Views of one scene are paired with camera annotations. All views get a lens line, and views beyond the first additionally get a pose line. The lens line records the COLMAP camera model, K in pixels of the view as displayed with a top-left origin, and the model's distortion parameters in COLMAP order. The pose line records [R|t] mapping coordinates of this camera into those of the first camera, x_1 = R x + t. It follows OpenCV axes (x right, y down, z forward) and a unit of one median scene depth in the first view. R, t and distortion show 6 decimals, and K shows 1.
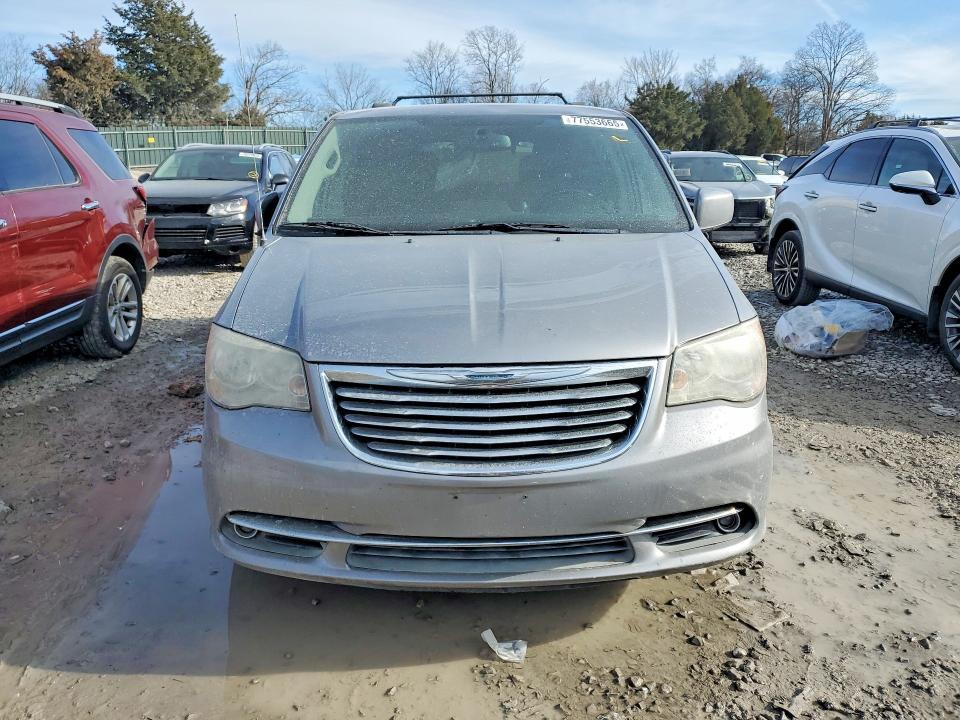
lens RADIAL K [[753.8, 0, 480.0], [0, 753.8, 360.0], [0, 0, 1]] dist [0.021485, 0.004469]
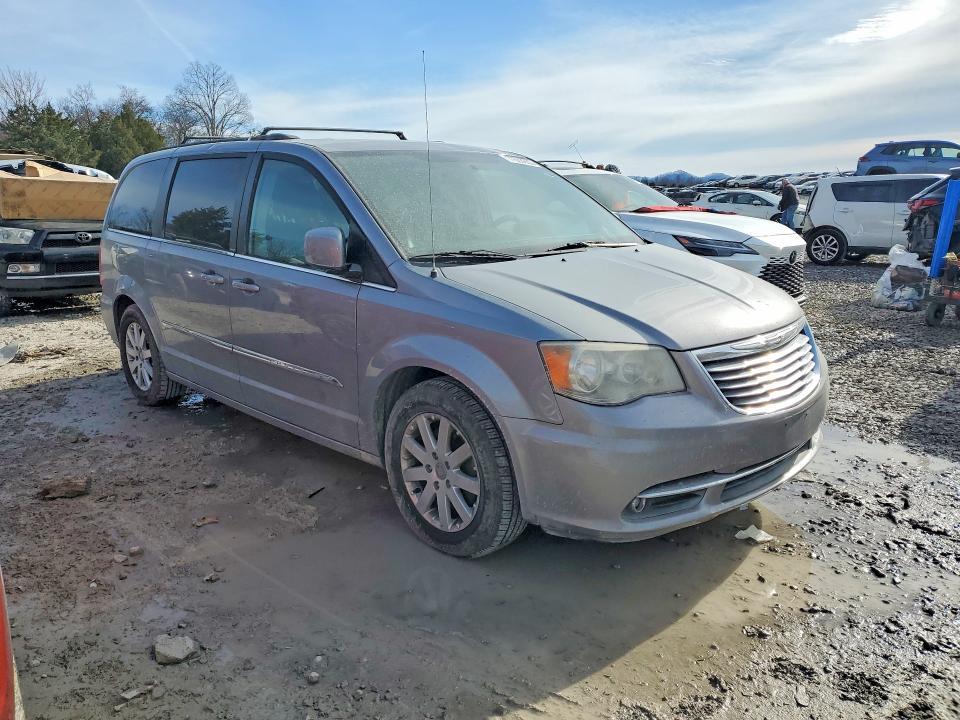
lens RADIAL K [[774.2, 0, 480.0], [0, 774.2, 360.0], [0, 0, 1]] dist [0.014377, 0.004152]
pose [[0.714529, -0.156456, 0.681887, -0.159081], [0.187438, 0.981852, 0.028871, -0.009623], [-0.674029, 0.107182, 0.730887, 0.032917]]
